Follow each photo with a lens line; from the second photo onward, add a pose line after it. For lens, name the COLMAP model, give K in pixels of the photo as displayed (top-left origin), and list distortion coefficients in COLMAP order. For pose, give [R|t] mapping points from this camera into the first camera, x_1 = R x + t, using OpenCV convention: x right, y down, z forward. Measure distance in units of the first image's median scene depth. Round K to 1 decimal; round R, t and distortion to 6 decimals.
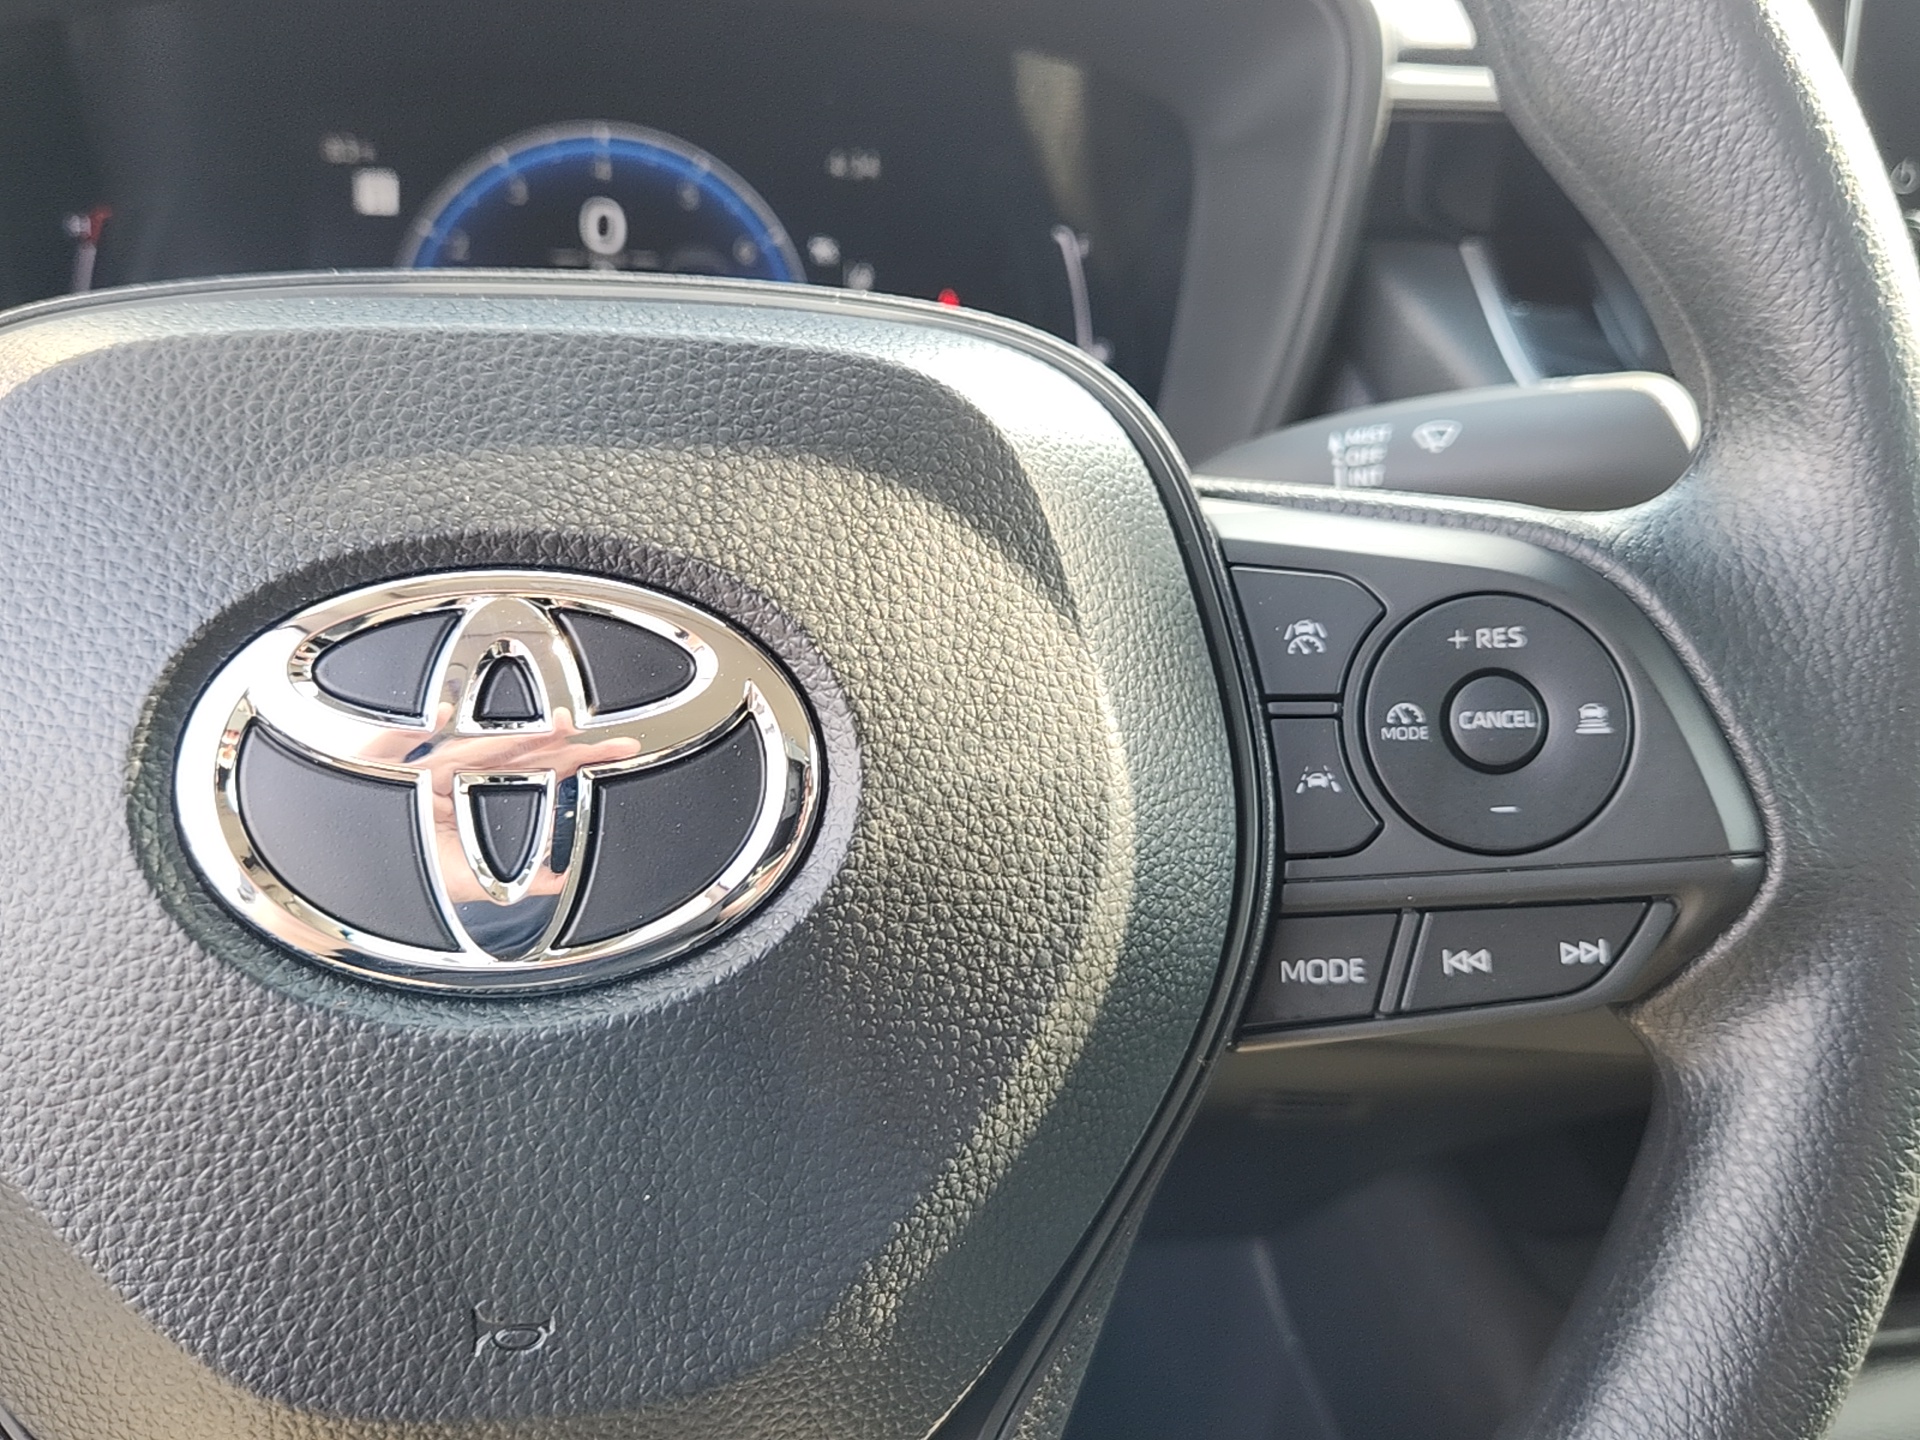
lens RADIAL K [[1676.8, 0, 915.1], [0, 1676.8, 702.0], [0, 0, 1]] dist [0.006848, -0.005613]
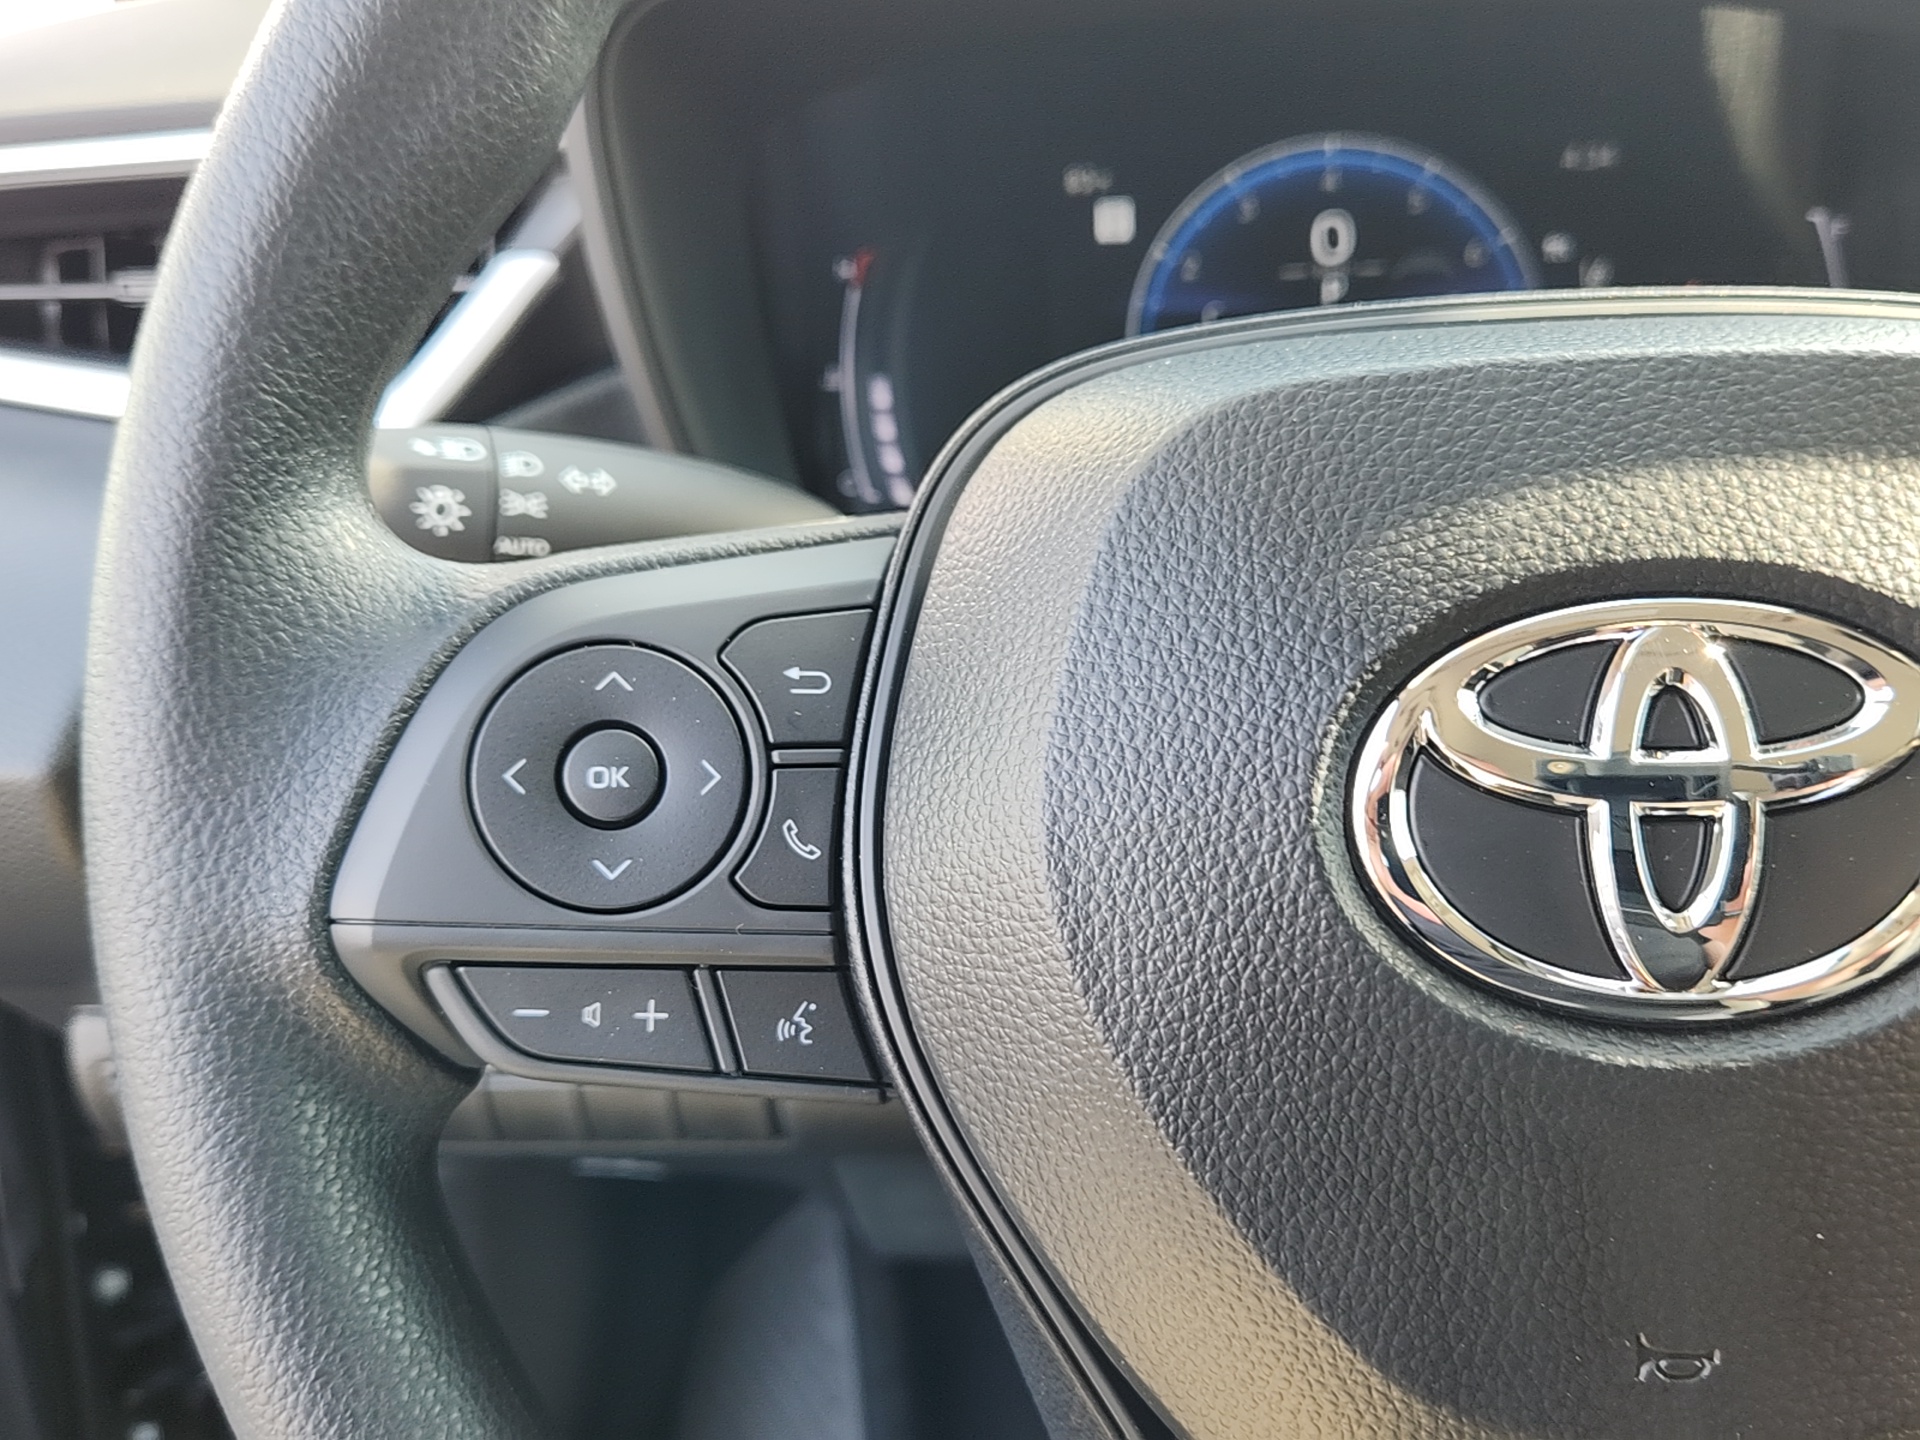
lens RADIAL K [[1682.3, 0, 982.8], [0, 1682.3, 719.7], [0, 0, 1]] dist [0.008479, -0.008388]
pose [[0.972629, 0.000016, -0.232364, -0.404963], [0.002067, 0.999960, 0.008723, -0.016161], [0.232355, -0.008964, 0.972590, -0.064577]]
